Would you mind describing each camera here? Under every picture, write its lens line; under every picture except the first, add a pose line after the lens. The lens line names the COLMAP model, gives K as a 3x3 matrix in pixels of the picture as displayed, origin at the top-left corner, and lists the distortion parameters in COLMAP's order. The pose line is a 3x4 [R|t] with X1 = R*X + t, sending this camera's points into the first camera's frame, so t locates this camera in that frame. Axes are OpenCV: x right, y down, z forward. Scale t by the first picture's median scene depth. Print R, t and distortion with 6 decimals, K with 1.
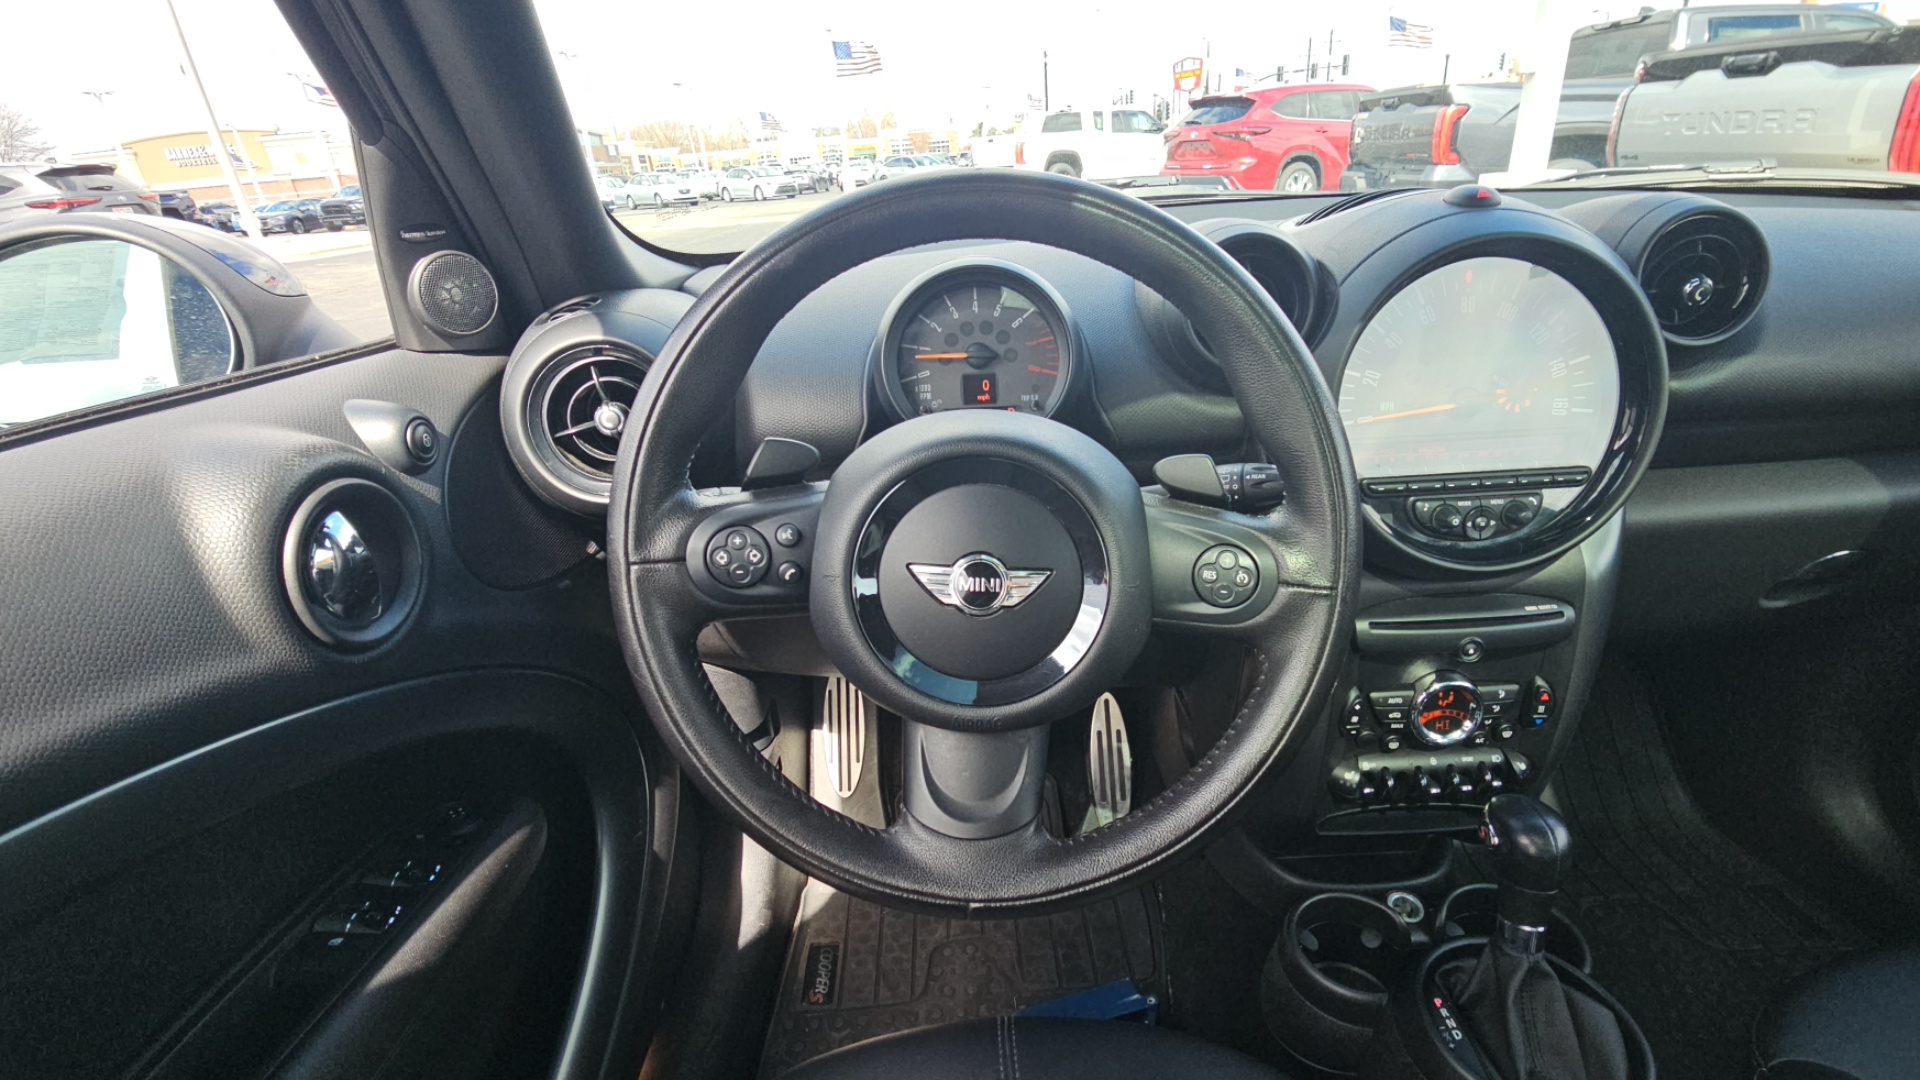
lens RADIAL K [[858.2, 0, 984.9], [0, 858.2, 543.8], [0, 0, 1]] dist [0.009218, -0.007236]
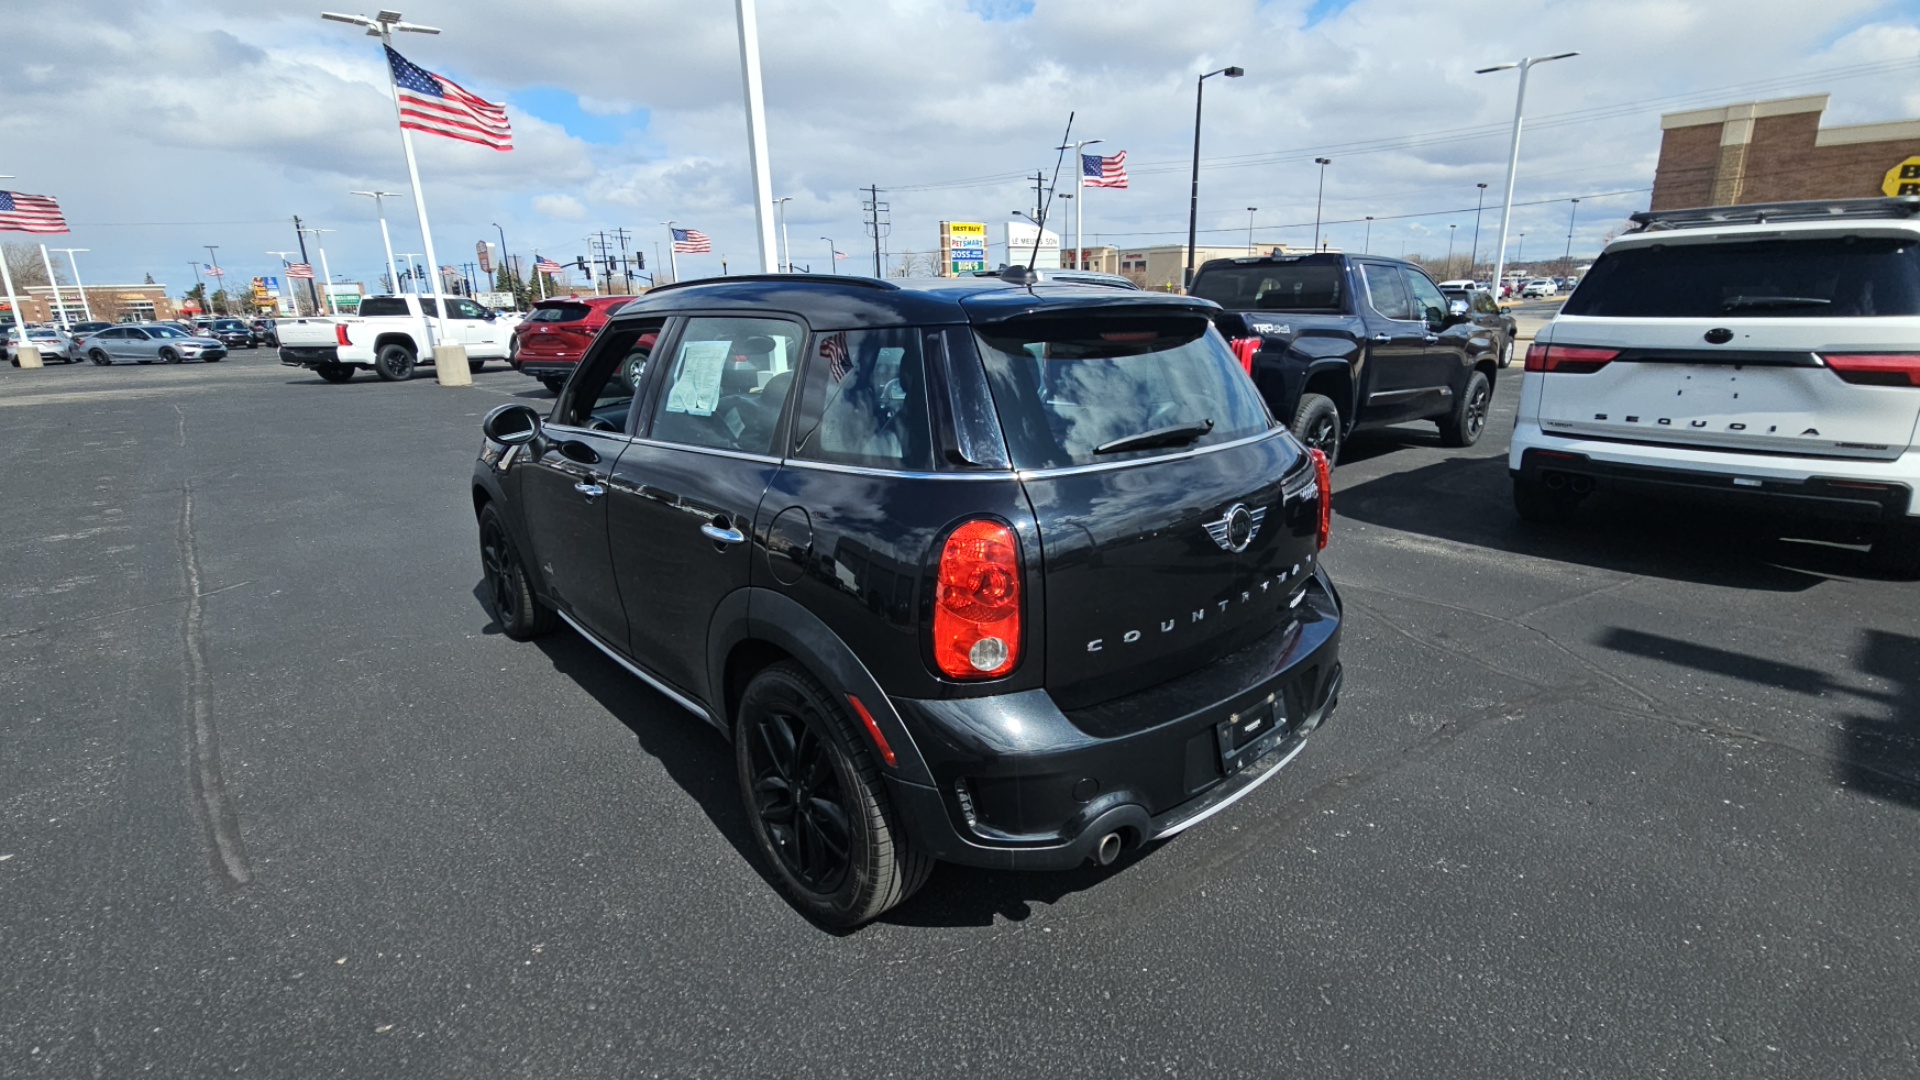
lens RADIAL K [[858.2, 0, 977.7], [0, 858.2, 545.0], [0, 0, 1]] dist [0.009218, -0.007236]
pose [[0.753659, -0.131322, 0.644013, -2.123225], [0.245984, 0.964984, -0.091090, 1.482951], [-0.609501, 0.227068, 0.759572, -4.156366]]
